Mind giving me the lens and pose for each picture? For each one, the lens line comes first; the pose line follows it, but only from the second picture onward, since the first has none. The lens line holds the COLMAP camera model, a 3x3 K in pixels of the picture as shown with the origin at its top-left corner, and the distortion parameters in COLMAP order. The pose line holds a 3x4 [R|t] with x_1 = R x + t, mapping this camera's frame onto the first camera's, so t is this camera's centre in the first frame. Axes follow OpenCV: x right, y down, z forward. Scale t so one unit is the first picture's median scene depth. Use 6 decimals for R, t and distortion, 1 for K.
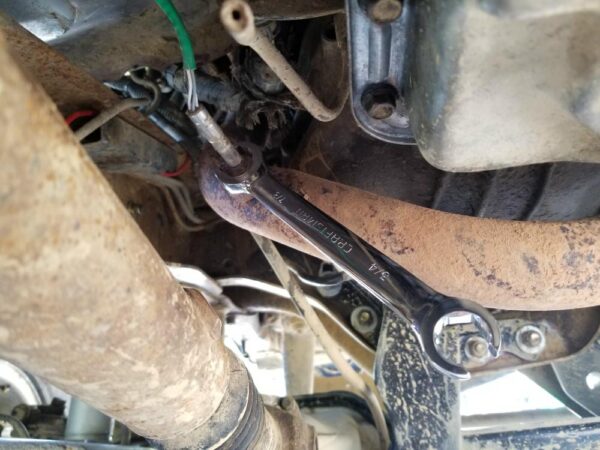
lens RADIAL K [[447.7, 0, 275.0], [0, 447.7, 222.4], [0, 0, 1]] dist [0.046545, -0.084749]
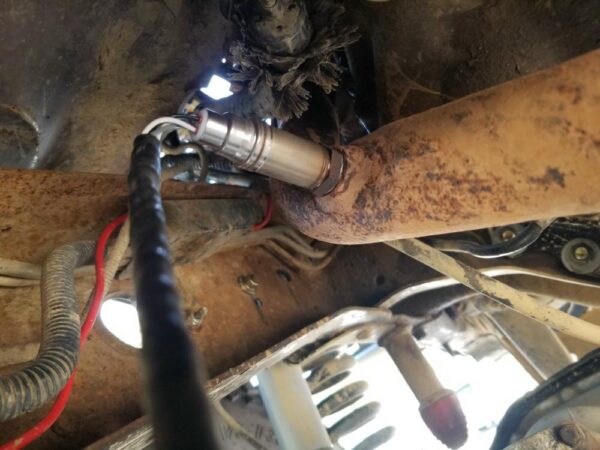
lens RADIAL K [[447.7, 0, 275.0], [0, 447.7, 222.4], [0, 0, 1]] dist [0.046545, -0.084749]
pose [[0.819349, -0.516358, -0.249082, -0.003360], [0.505533, 0.855654, -0.110870, -0.007002], [0.270377, -0.035078, 0.962115, 0.210170]]
